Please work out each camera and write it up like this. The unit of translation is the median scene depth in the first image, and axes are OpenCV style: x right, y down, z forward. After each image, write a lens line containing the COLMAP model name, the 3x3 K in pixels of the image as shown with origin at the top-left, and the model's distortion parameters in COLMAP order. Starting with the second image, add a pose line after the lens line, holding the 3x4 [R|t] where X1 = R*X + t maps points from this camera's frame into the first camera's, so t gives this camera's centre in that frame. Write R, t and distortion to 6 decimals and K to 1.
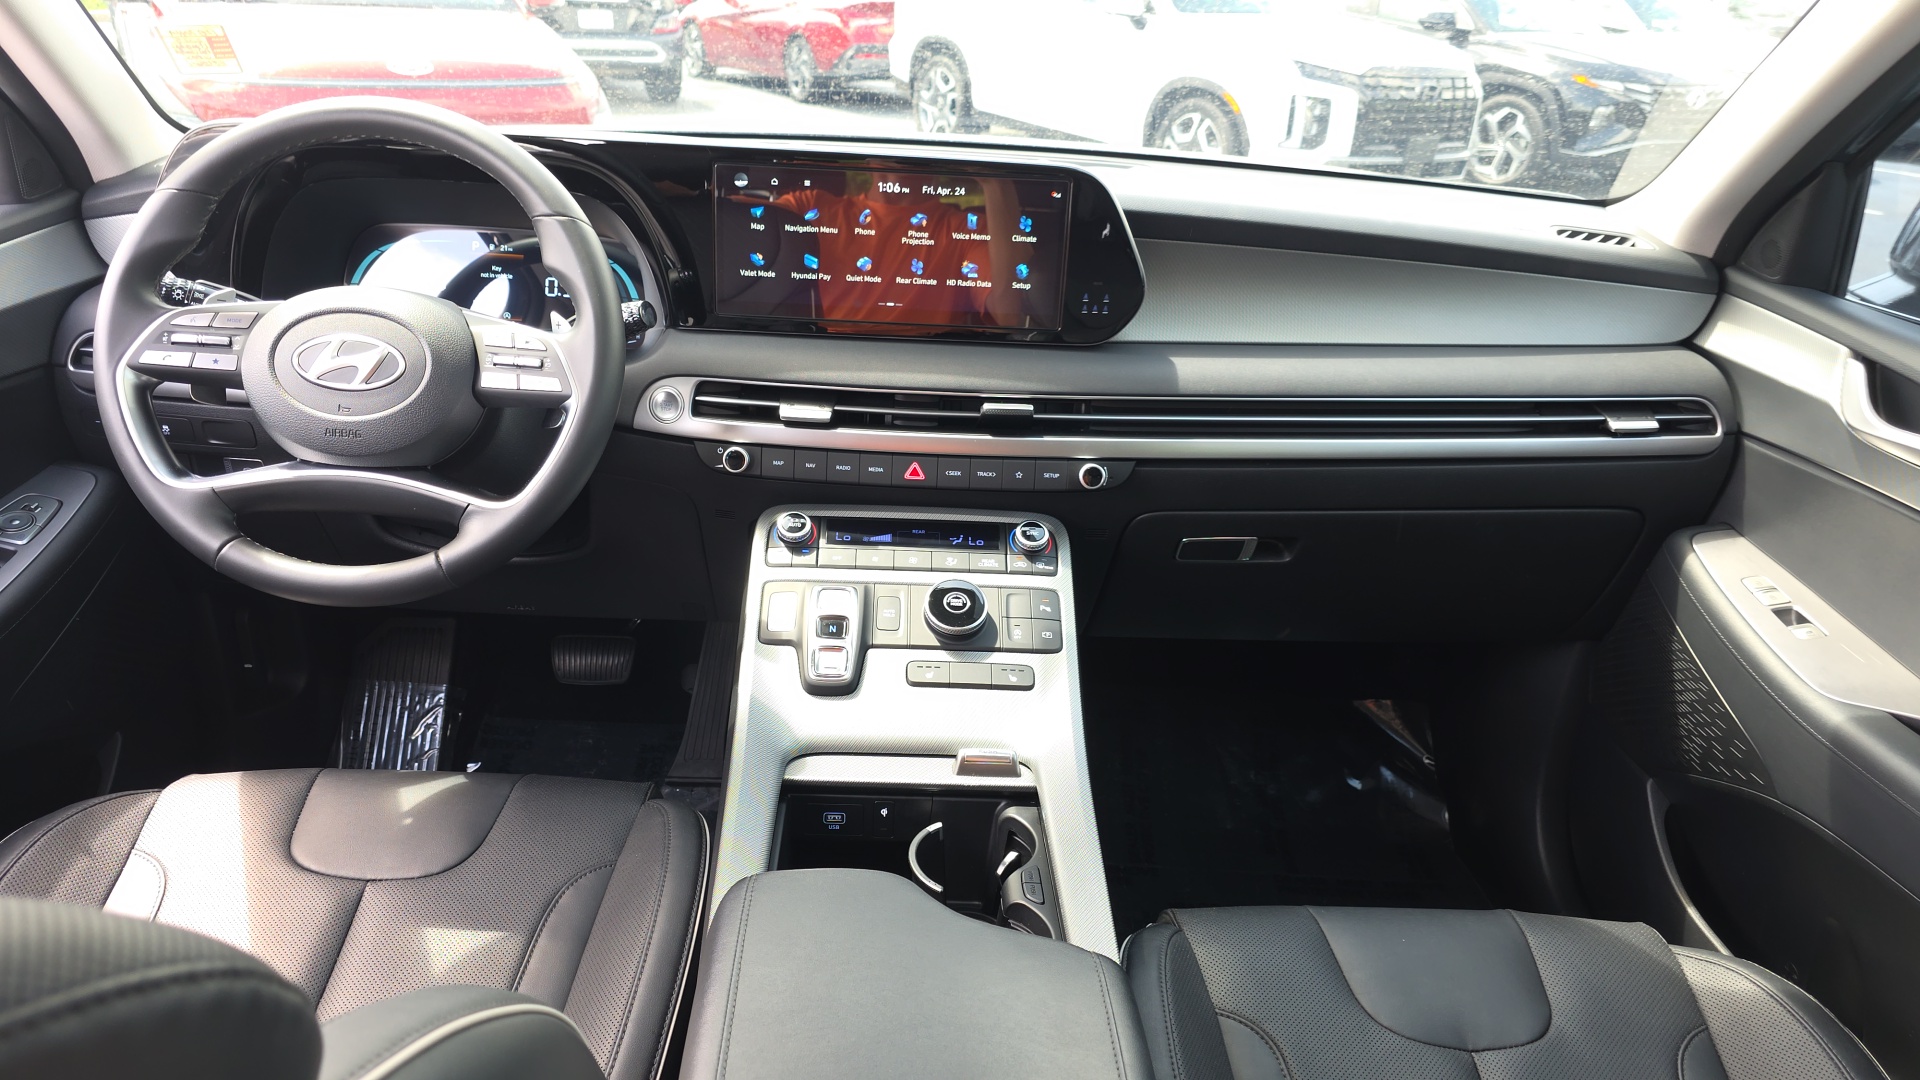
lens RADIAL K [[1297.2, 0, 940.2], [0, 1297.2, 534.3], [0, 0, 1]] dist [0.085752, -0.107627]
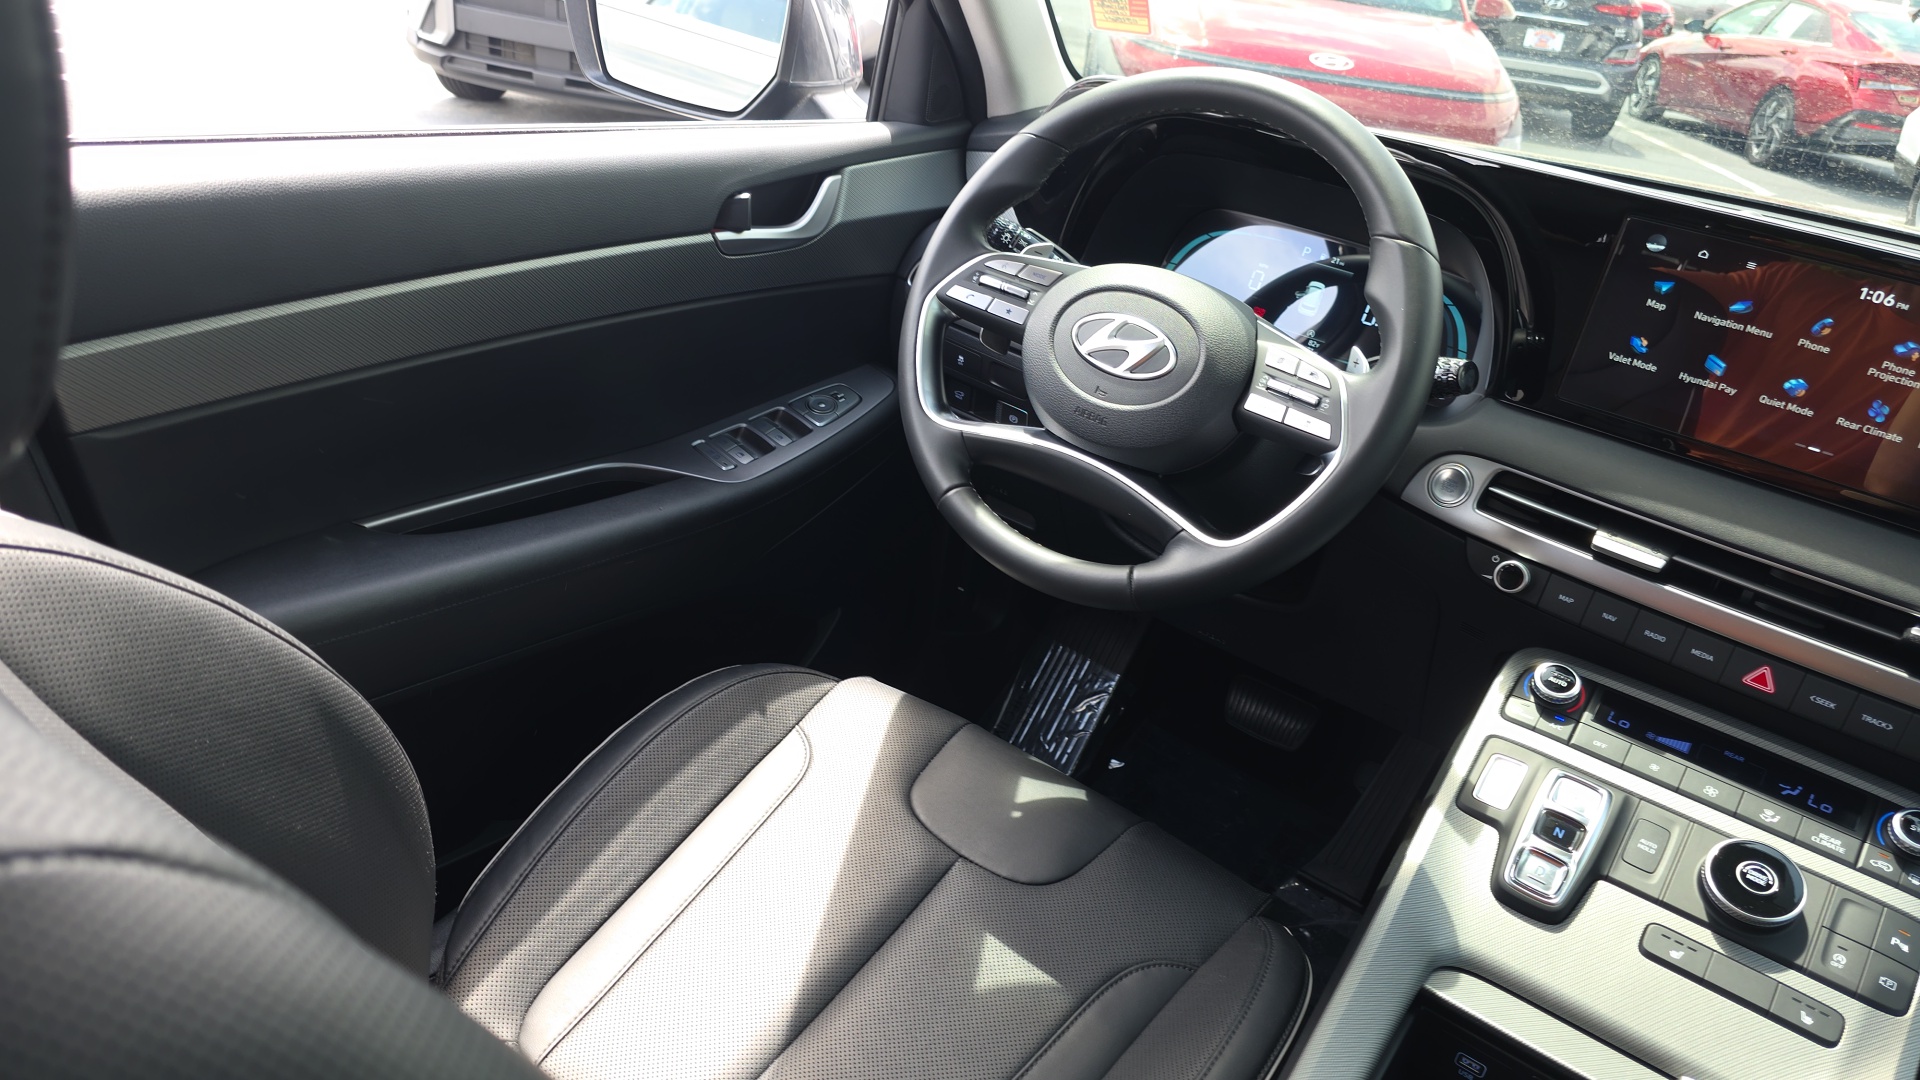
lens RADIAL K [[1305.2, 0, 913.8], [0, 1305.2, 520.4], [0, 0, 1]] dist [0.050868, -0.051102]
pose [[0.781556, 0.327364, -0.531040, -0.026691], [-0.334470, 0.938450, 0.086259, -0.036692], [0.526593, 0.110201, 0.842944, 0.125322]]
